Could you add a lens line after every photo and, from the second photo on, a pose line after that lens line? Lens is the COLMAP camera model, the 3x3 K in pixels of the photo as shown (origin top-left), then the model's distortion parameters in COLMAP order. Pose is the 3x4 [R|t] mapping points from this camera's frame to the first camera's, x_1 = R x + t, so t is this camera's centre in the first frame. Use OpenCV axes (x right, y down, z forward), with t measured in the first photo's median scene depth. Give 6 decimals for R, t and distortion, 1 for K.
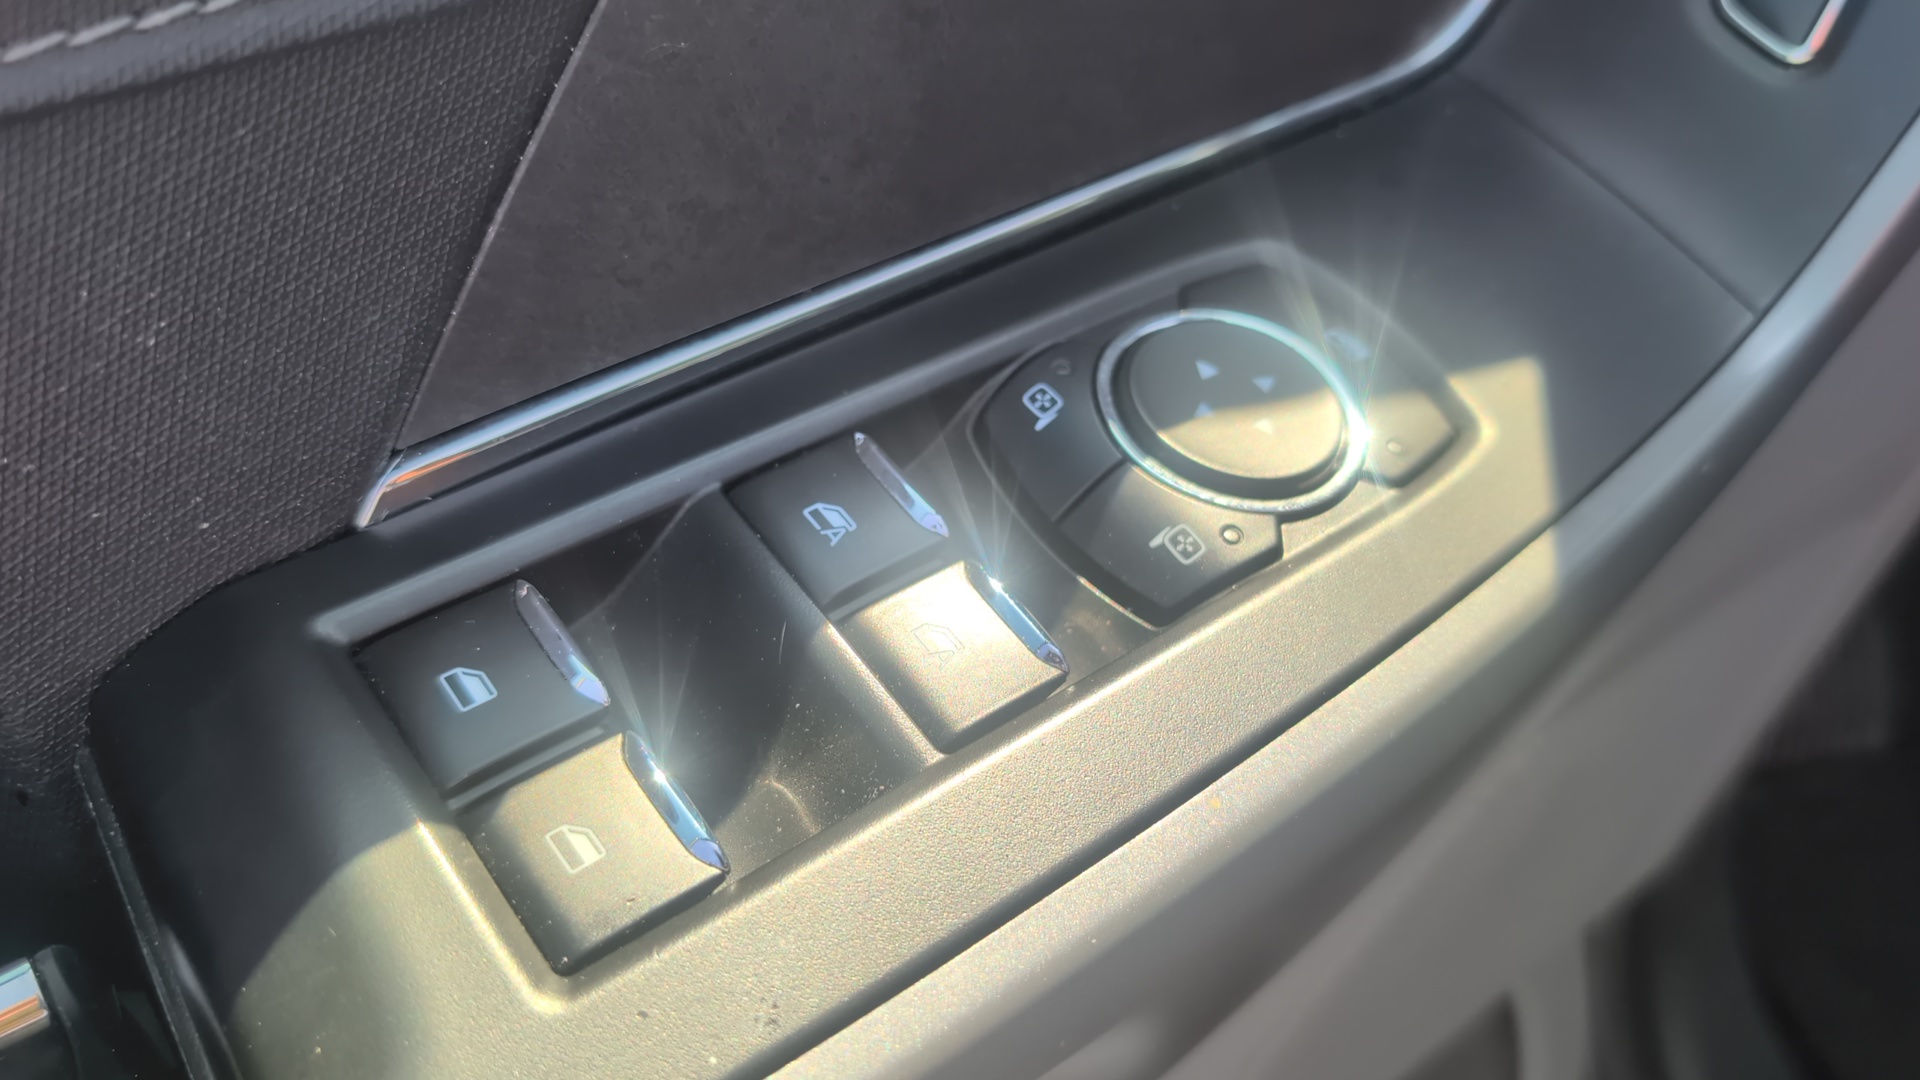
lens RADIAL K [[1615.3, 0, 959.4], [0, 1615.3, 538.8], [0, 0, 1]] dist [0.045129, -0.063301]
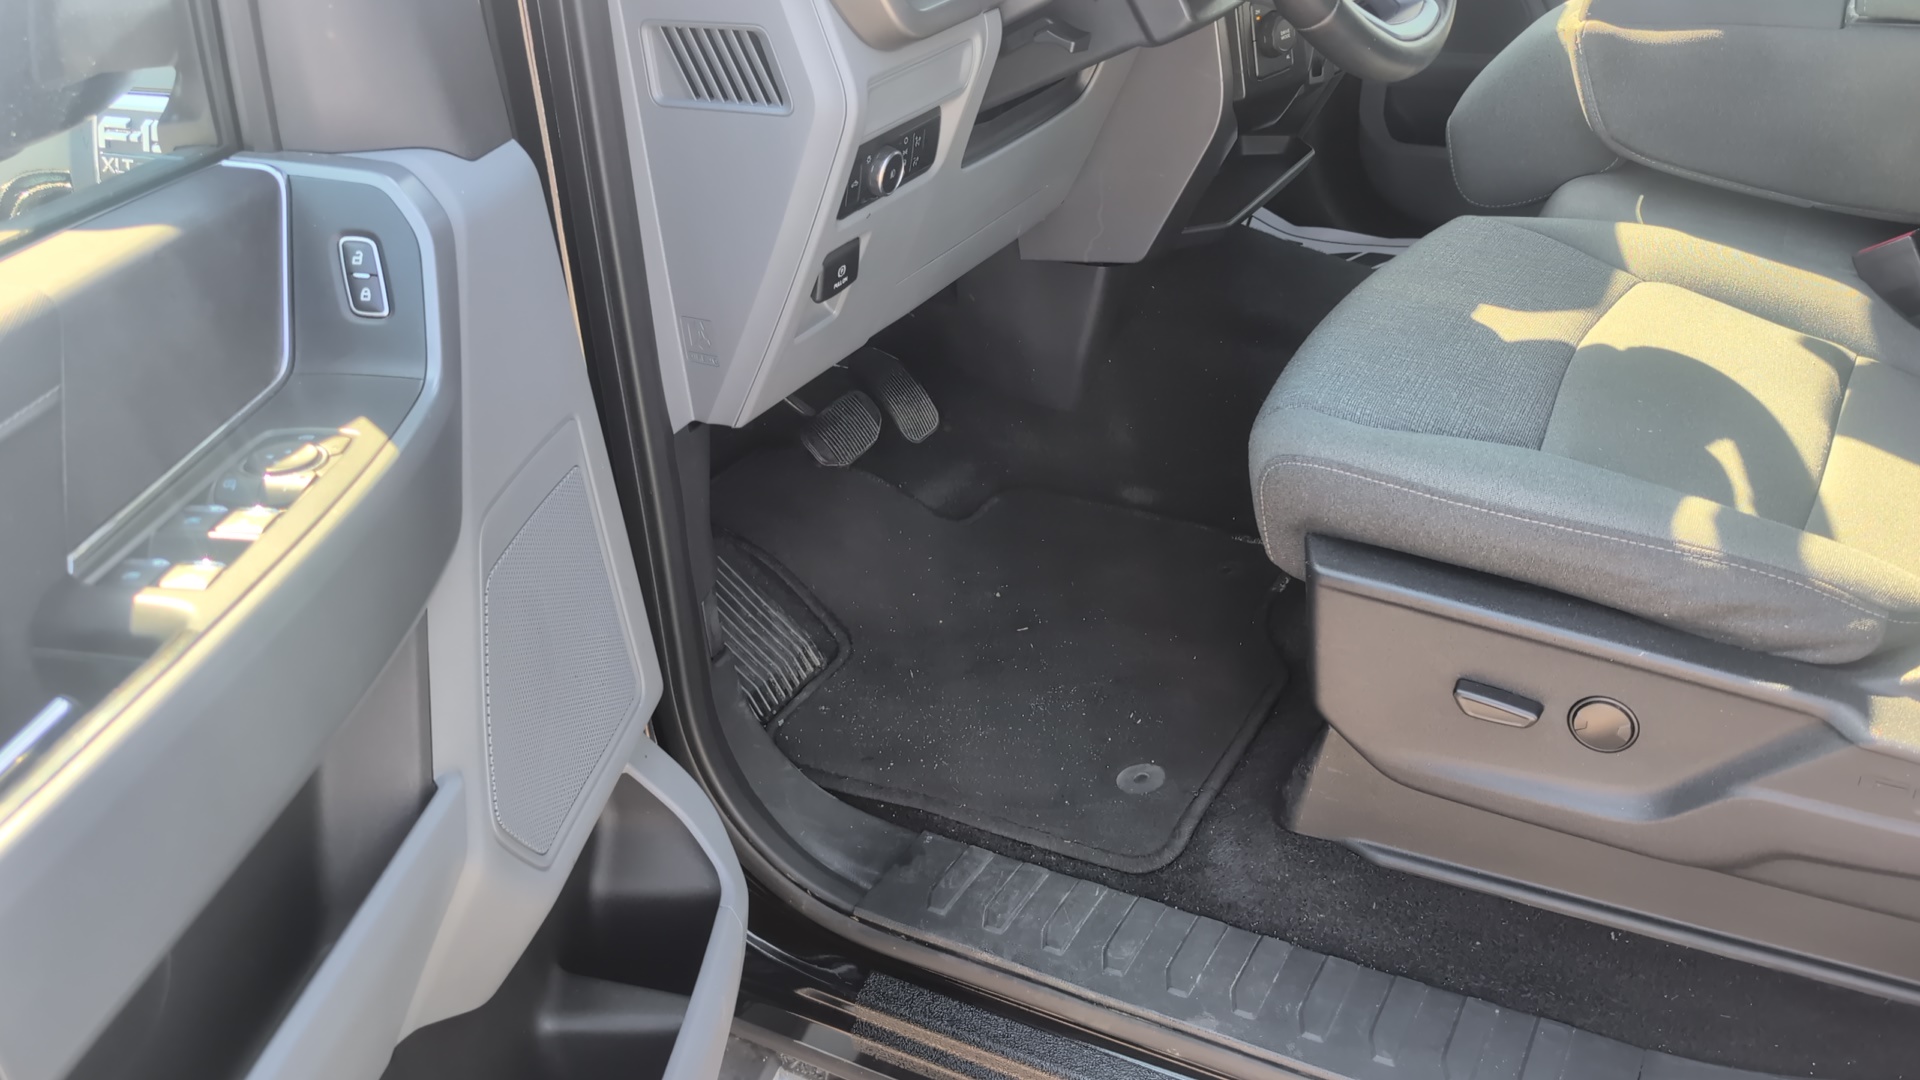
lens RADIAL K [[1615.3, 0, 964.5], [0, 1615.3, 537.5], [0, 0, 1]] dist [0.045129, -0.063301]
pose [[0.680395, -0.503040, 0.532929, -0.694688], [0.632912, 0.769945, -0.081281, 1.128223], [-0.369438, 0.392600, 0.842247, -2.130583]]
